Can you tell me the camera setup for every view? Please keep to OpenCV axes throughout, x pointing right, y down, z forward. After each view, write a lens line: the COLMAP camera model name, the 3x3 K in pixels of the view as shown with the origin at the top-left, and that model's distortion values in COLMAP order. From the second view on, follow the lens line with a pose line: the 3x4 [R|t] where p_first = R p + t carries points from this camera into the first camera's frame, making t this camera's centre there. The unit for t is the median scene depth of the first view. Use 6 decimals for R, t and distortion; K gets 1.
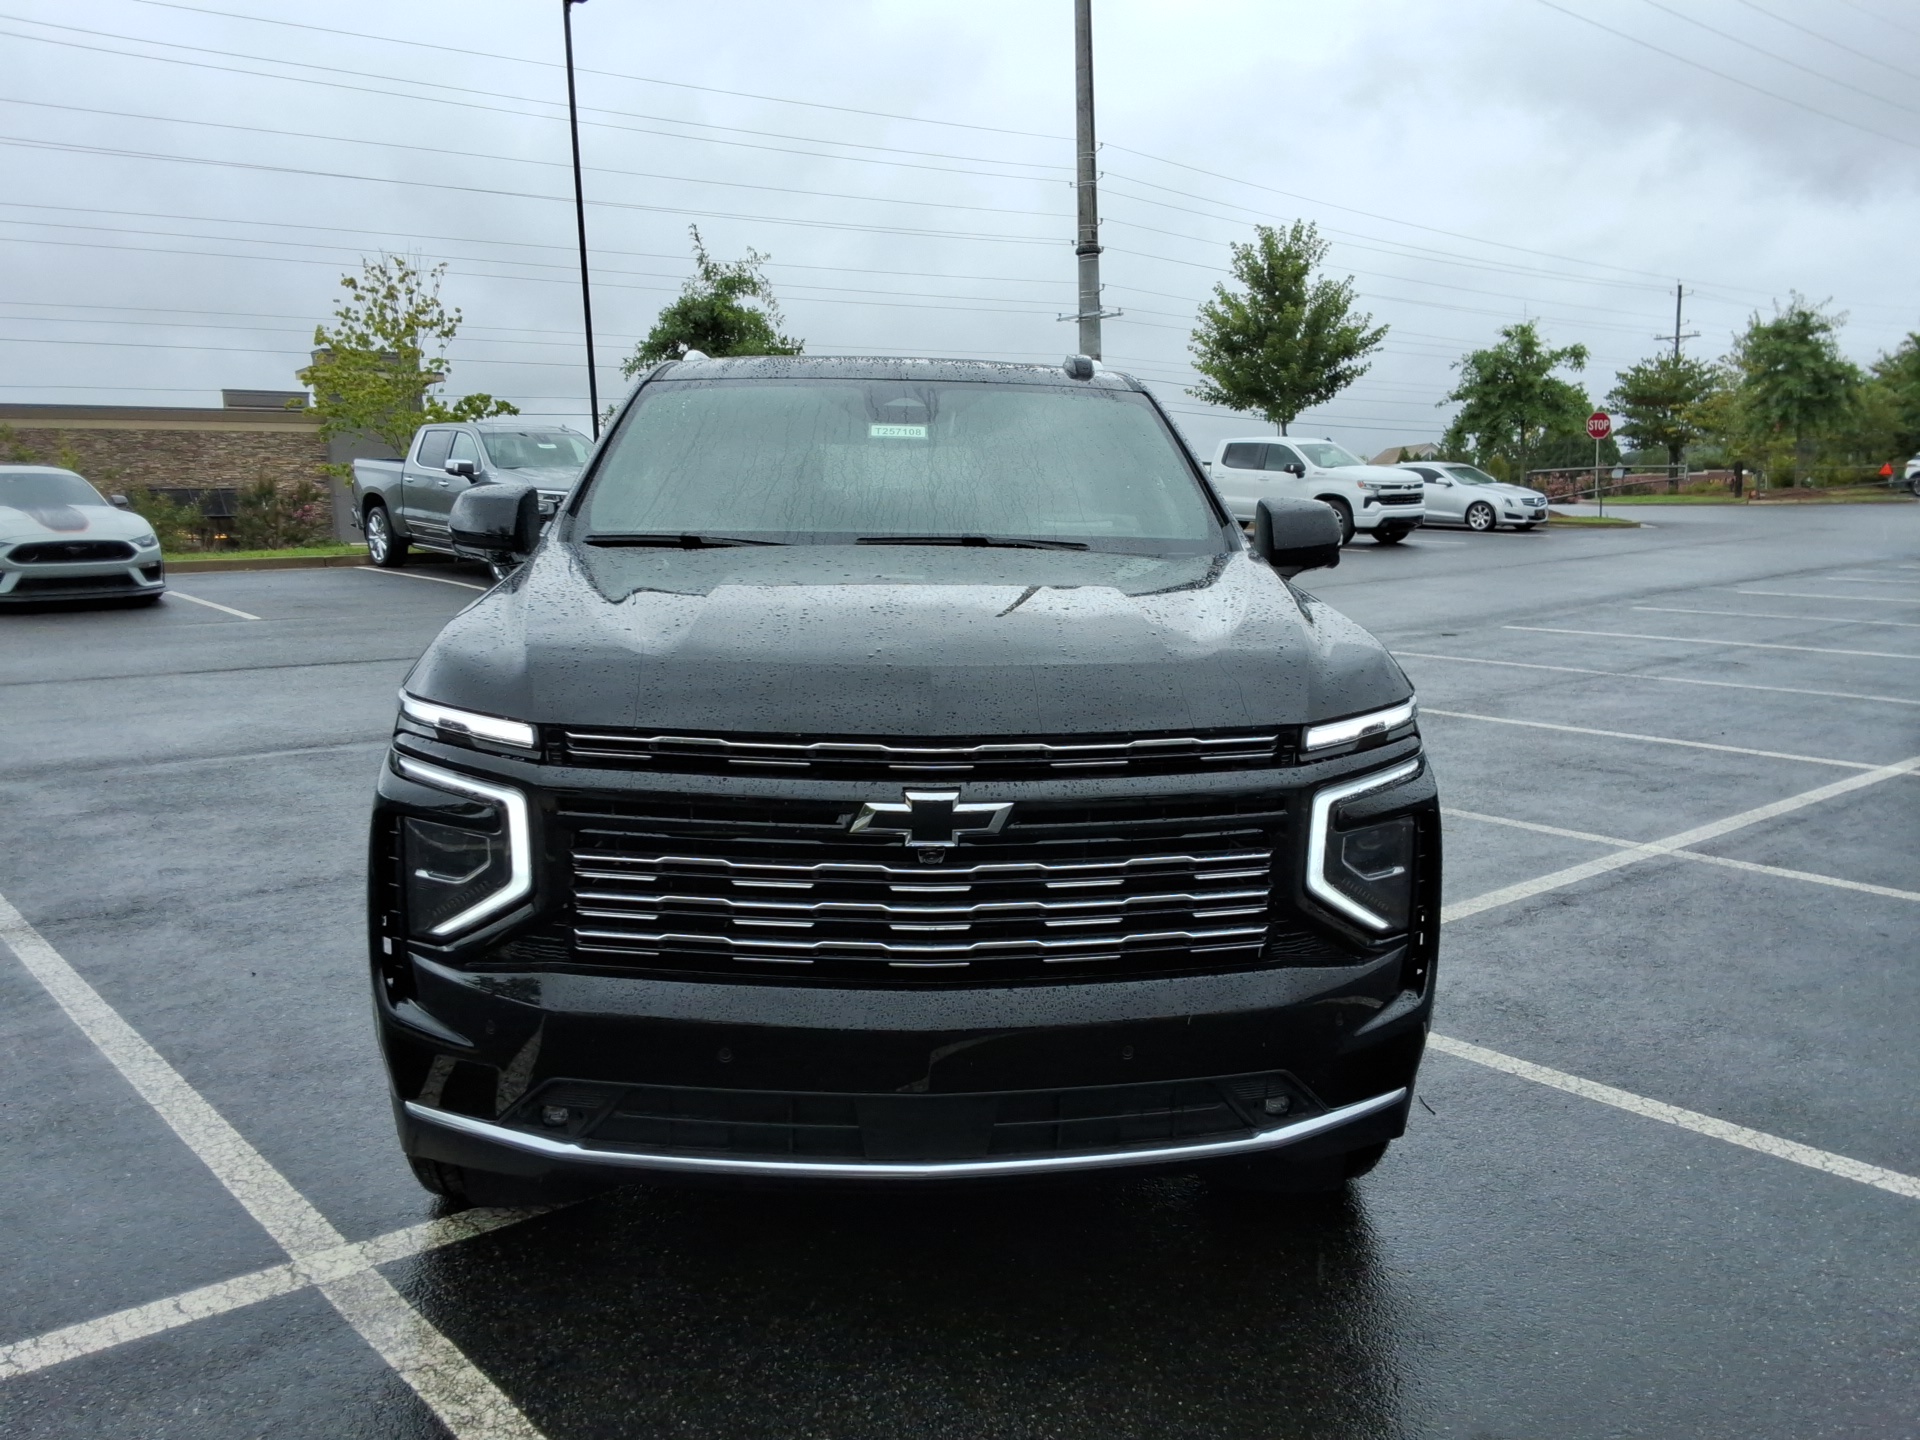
lens RADIAL K [[1541.7, 0, 970.3], [0, 1541.7, 738.6], [0, 0, 1]] dist [0.117042, -0.185607]
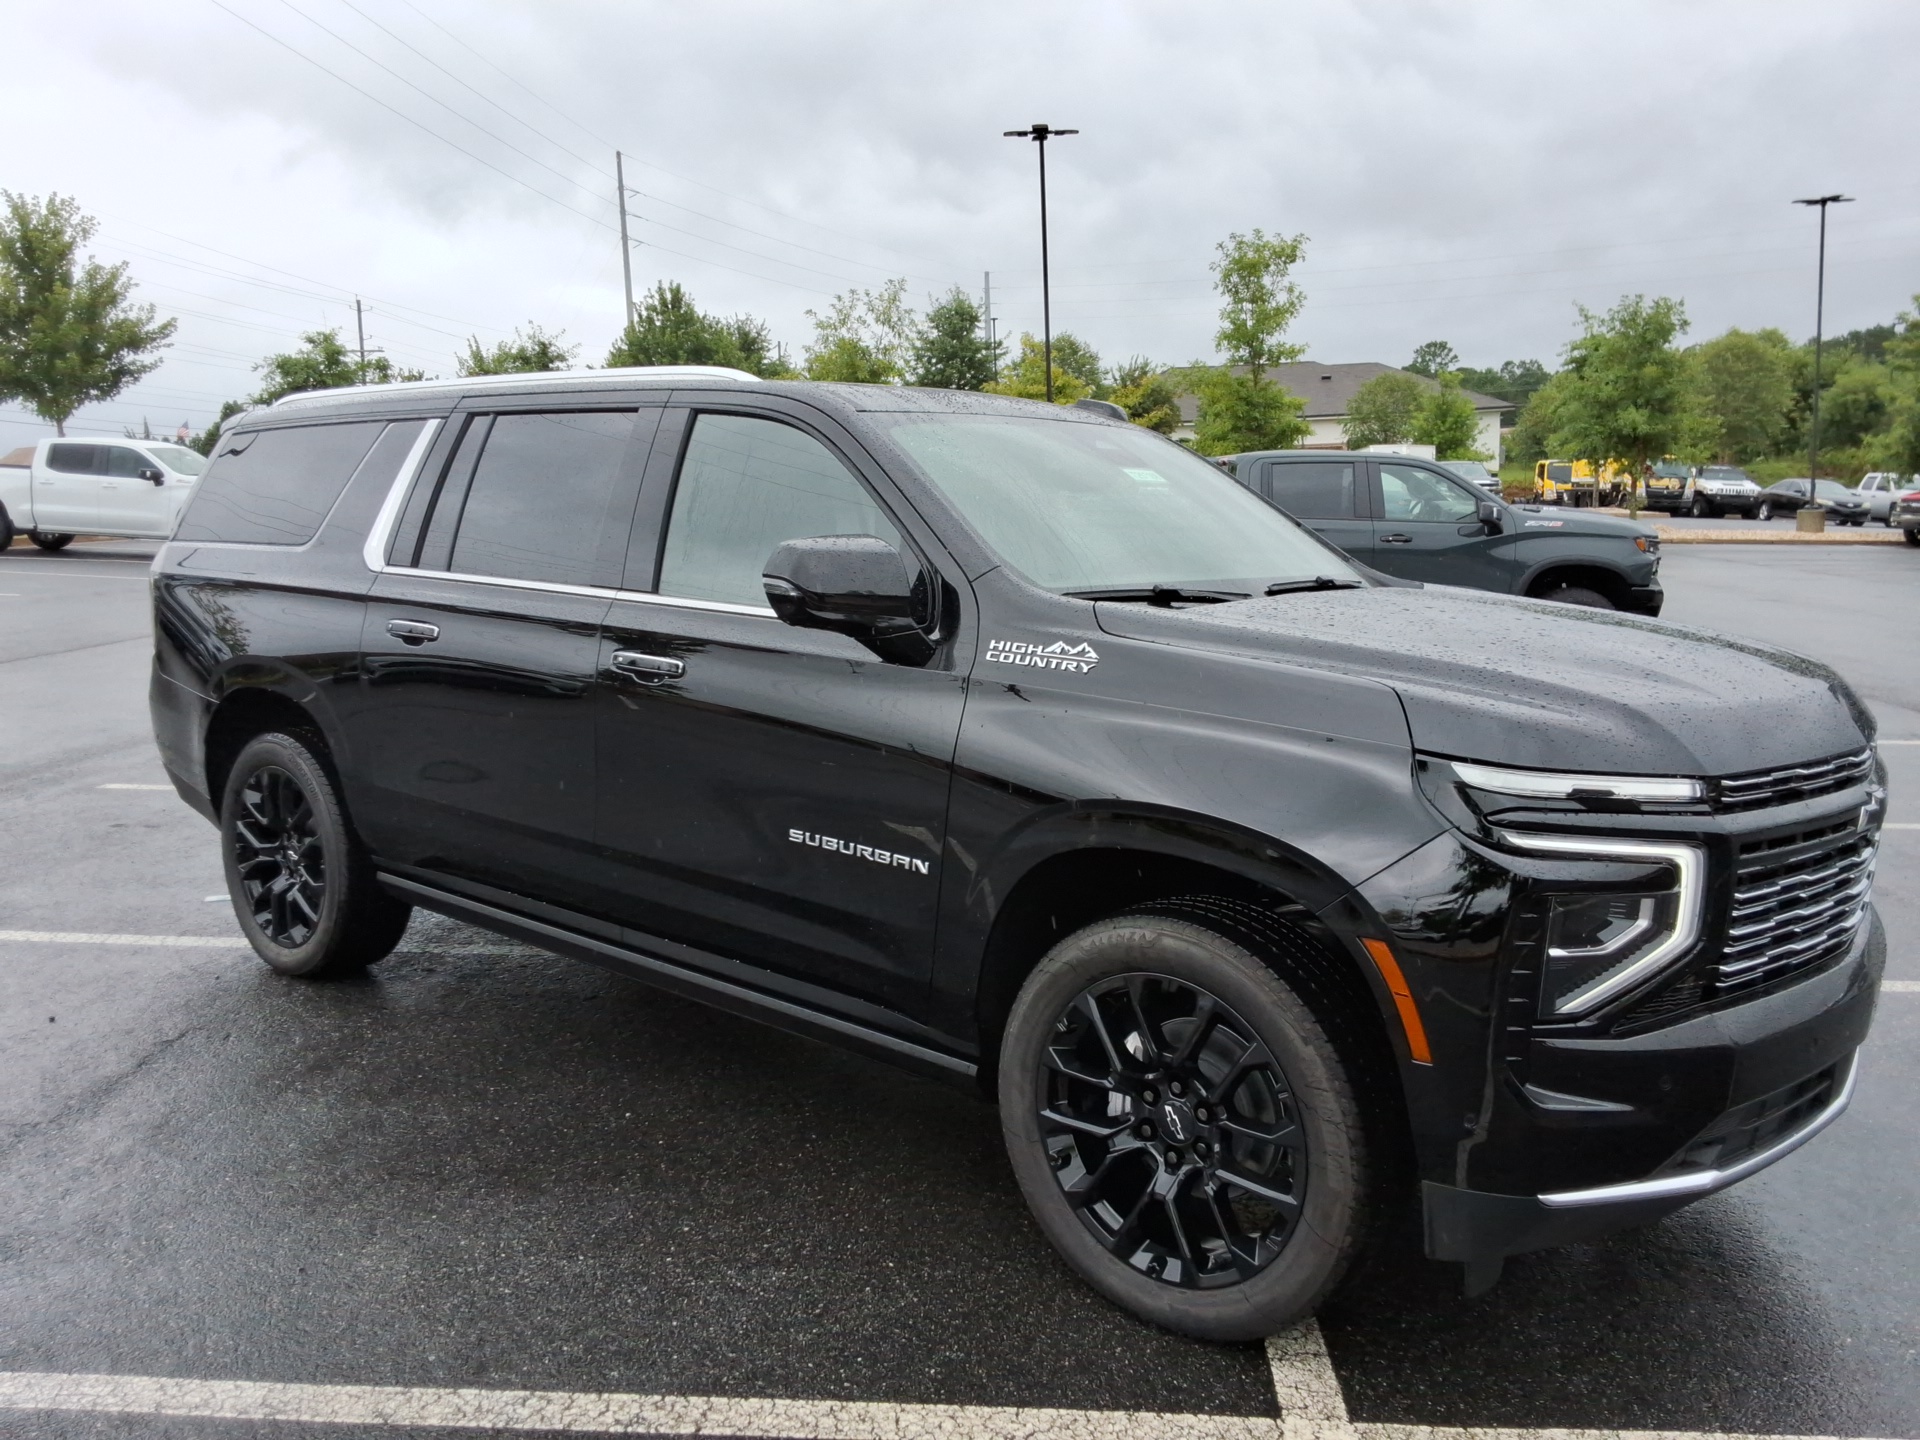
lens RADIAL K [[1536.5, 0, 971.8], [0, 1536.5, 734.8], [0, 0, 1]] dist [0.133180, -0.205088]
pose [[0.687071, -0.104903, 0.718978, -0.121498], [0.110006, 0.993135, 0.039780, -0.011875], [-0.718214, 0.051760, 0.693894, 0.055510]]
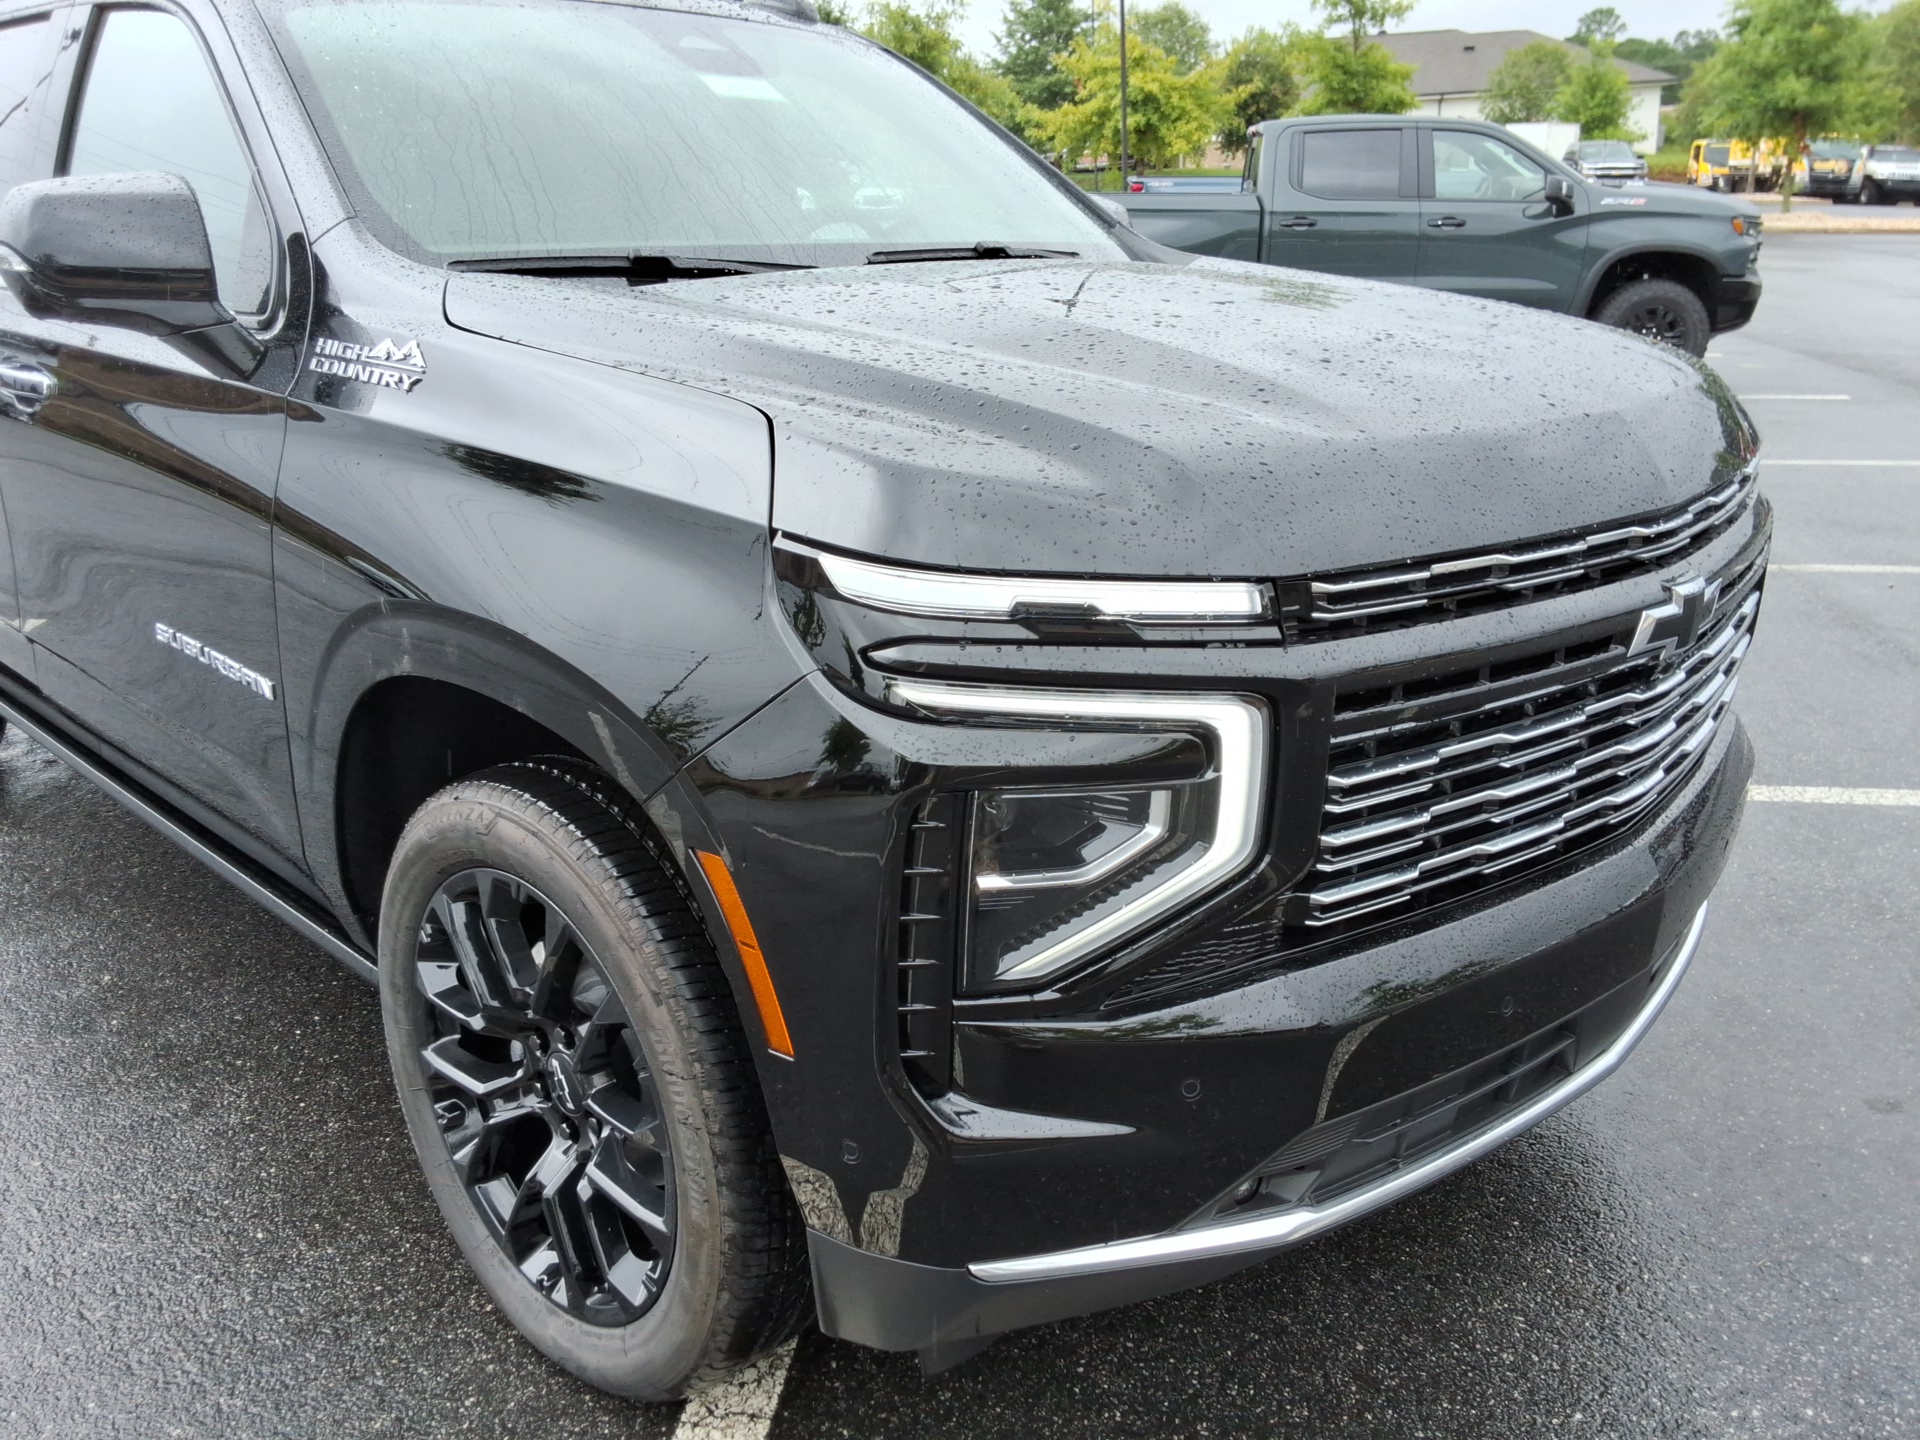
lens RADIAL K [[1541.7, 0, 970.3], [0, 1541.7, 738.6], [0, 0, 1]] dist [0.117042, -0.185607]
pose [[0.739482, -0.225580, 0.634255, -0.066253], [0.117105, 0.970925, 0.208787, -0.007657], [-0.662912, -0.080120, 0.744398, 0.056707]]
